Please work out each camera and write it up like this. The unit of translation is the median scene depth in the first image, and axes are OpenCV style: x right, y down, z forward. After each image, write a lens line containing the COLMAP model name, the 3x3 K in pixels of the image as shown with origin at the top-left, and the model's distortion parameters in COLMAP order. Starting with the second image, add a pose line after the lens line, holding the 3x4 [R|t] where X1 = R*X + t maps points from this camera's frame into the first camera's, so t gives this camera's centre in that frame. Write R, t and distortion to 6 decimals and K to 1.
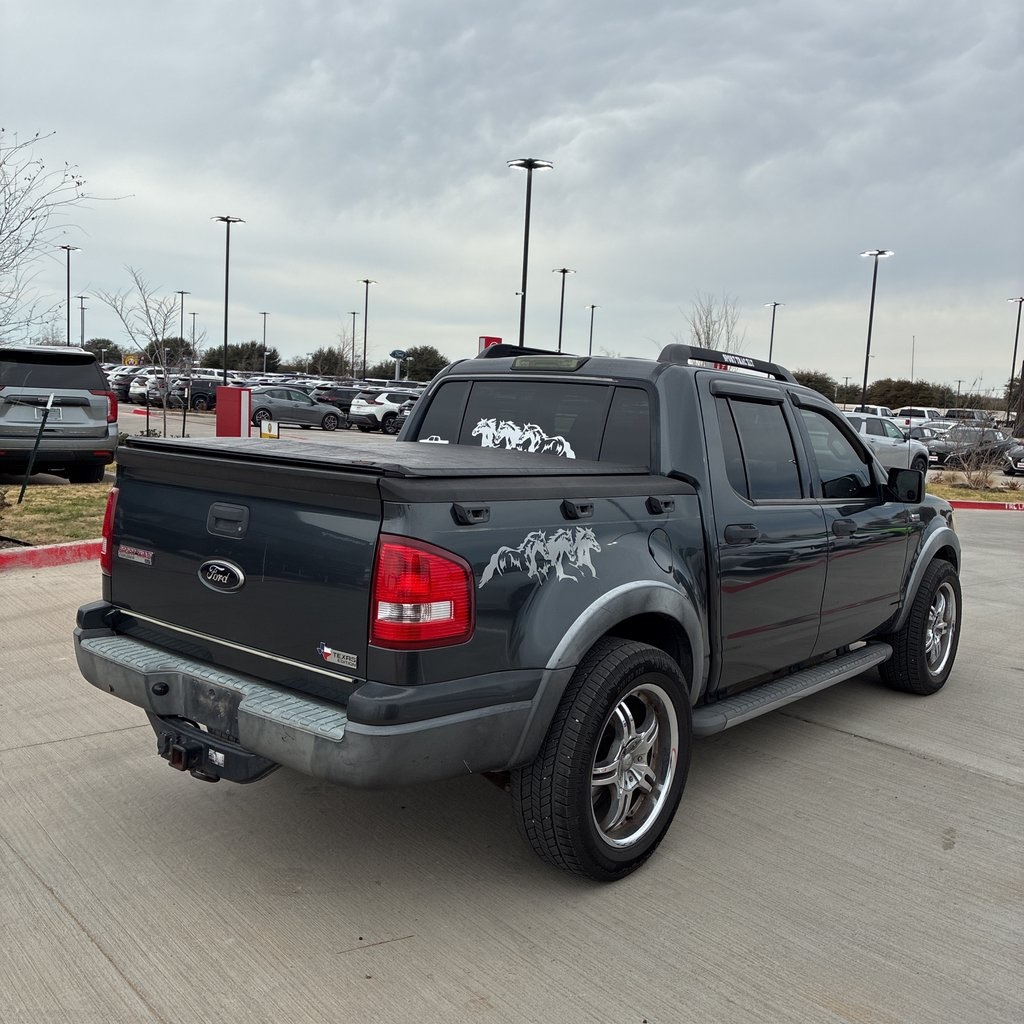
lens RADIAL K [[1005.5, 0, 495.2], [0, 1005.5, 511.8], [0, 0, 1]] dist [0.053659, -0.059834]
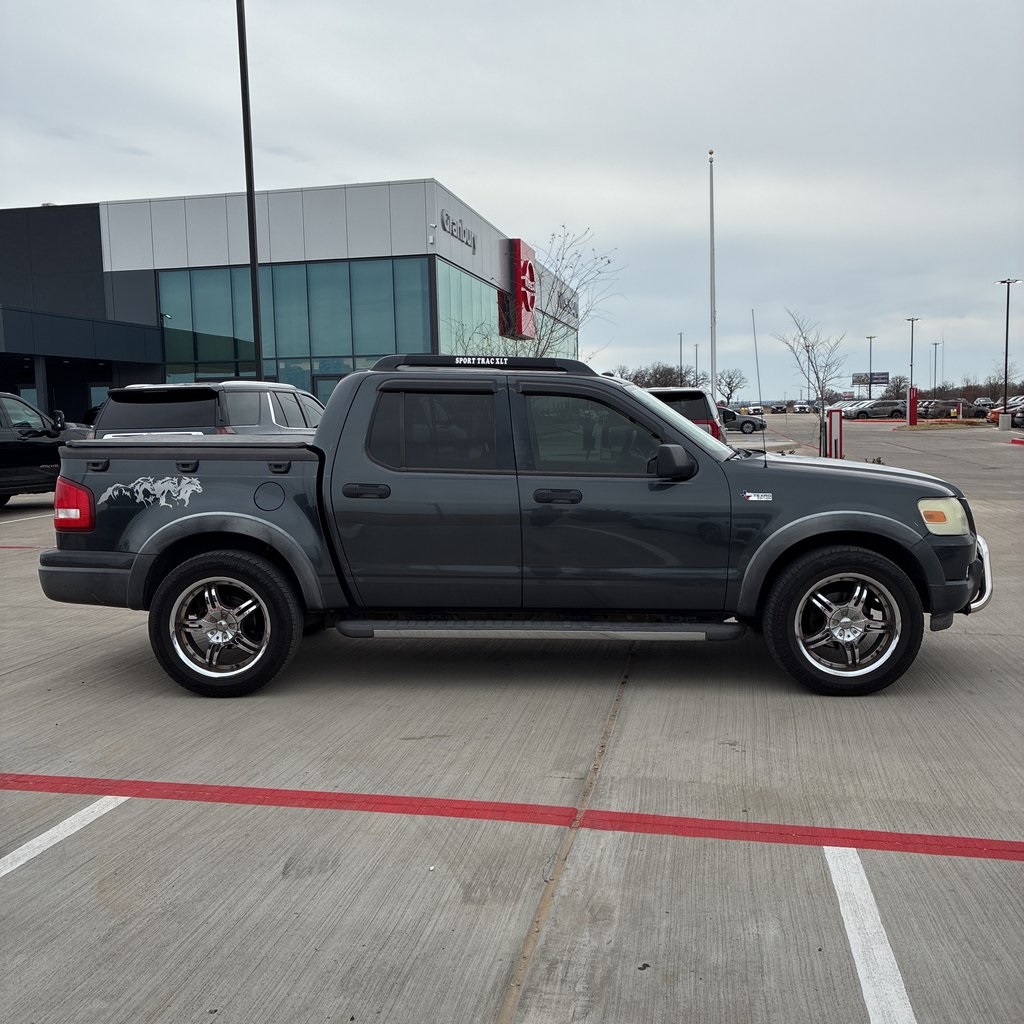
lens RADIAL K [[1005.5, 0, 495.2], [0, 1005.5, 511.8], [0, 0, 1]] dist [0.053659, -0.059834]
pose [[0.631293, 0.024879, -0.775145, 1.803738], [-0.044366, 0.999007, -0.004069, 0.060094], [0.774274, 0.036959, 0.631770, 0.348813]]
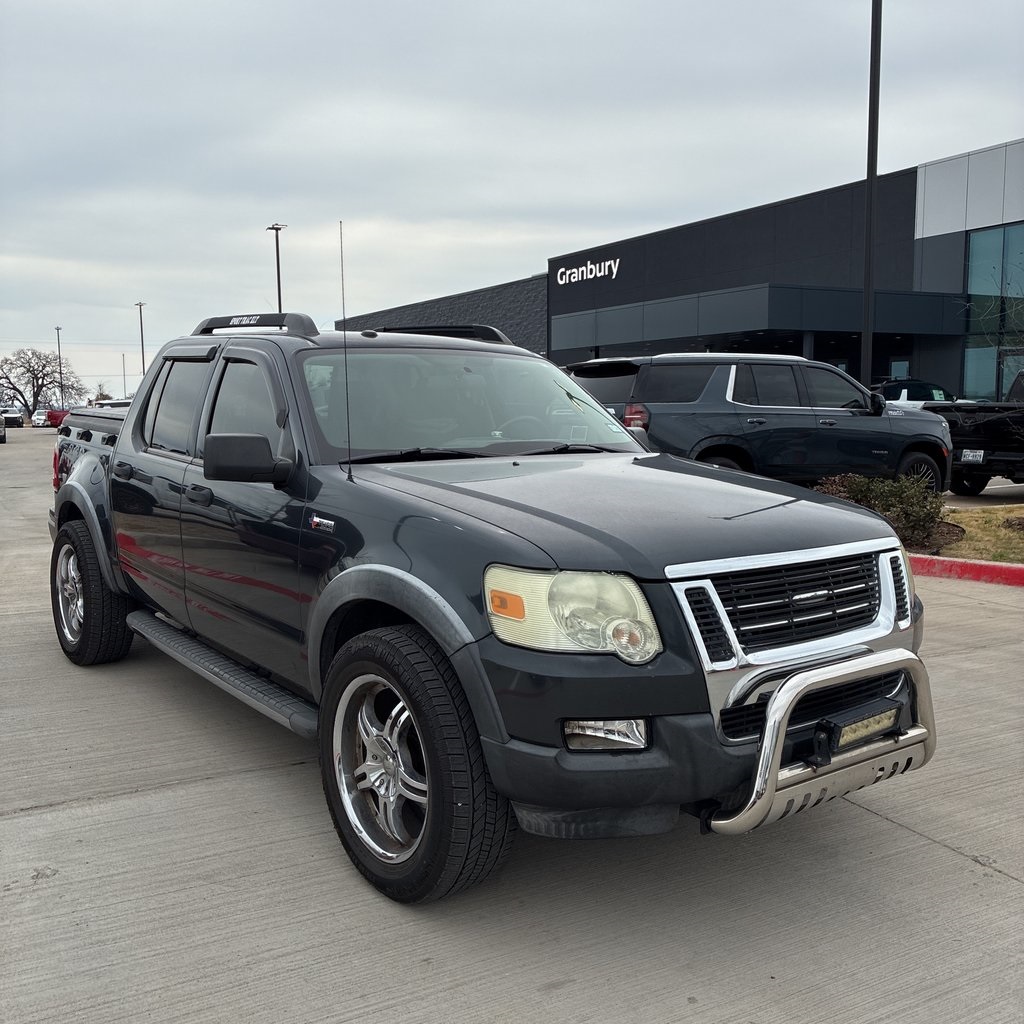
lens RADIAL K [[1005.5, 0, 495.2], [0, 1005.5, 511.8], [0, 0, 1]] dist [0.053659, -0.059834]
pose [[-0.192364, 0.069636, -0.978850, 1.761252], [-0.111947, 0.989410, 0.092388, -0.130375], [0.974917, 0.127351, -0.182532, 2.199874]]
